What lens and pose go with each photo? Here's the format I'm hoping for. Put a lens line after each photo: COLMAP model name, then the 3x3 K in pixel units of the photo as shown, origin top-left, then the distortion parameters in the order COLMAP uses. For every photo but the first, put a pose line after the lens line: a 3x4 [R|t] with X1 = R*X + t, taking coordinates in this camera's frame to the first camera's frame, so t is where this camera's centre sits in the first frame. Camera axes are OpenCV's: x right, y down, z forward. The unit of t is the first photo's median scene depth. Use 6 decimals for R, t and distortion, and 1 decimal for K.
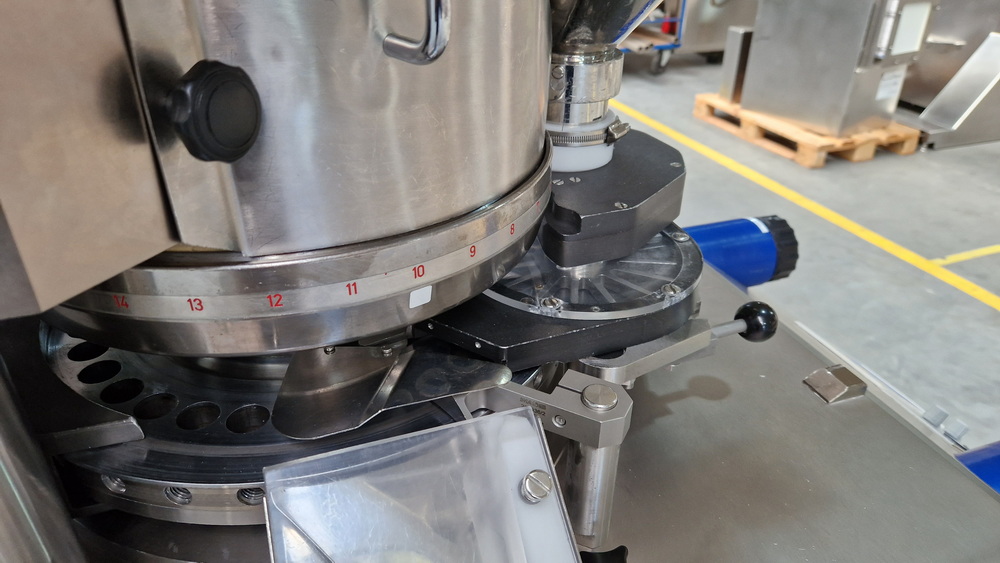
lens RADIAL K [[716.1, 0, 500.0], [0, 716.1, 281.5], [0, 0, 1]] dist [-0.000270, -0.005363]
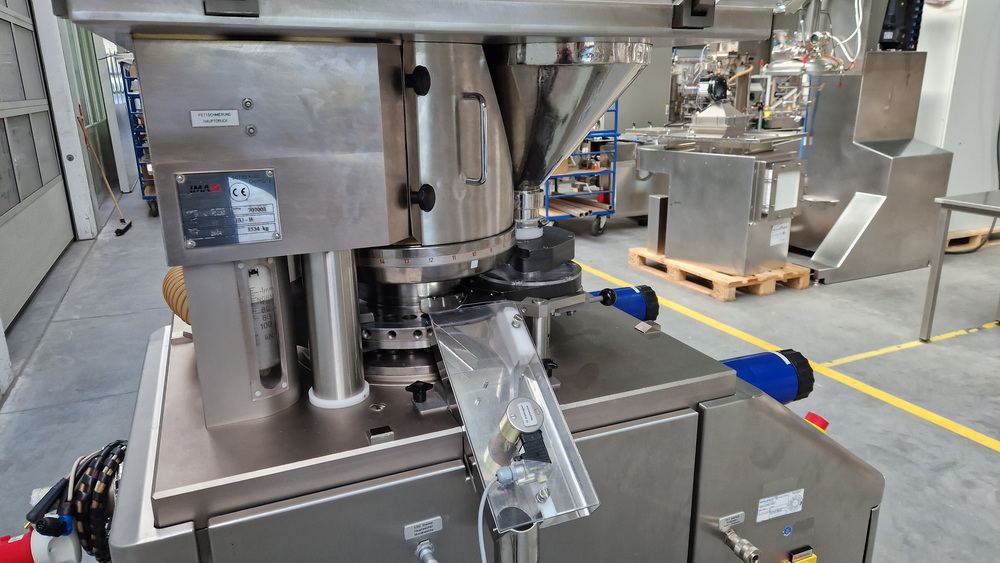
lens RADIAL K [[684.9, 0, 482.2], [0, 684.9, 280.9], [0, 0, 1]] dist [0.001332, -0.035328]
pose [[0.998969, -0.036194, 0.027397, -0.013004], [0.041549, 0.972144, -0.230673, 0.060456], [-0.018285, 0.231573, 0.972646, -0.140822]]
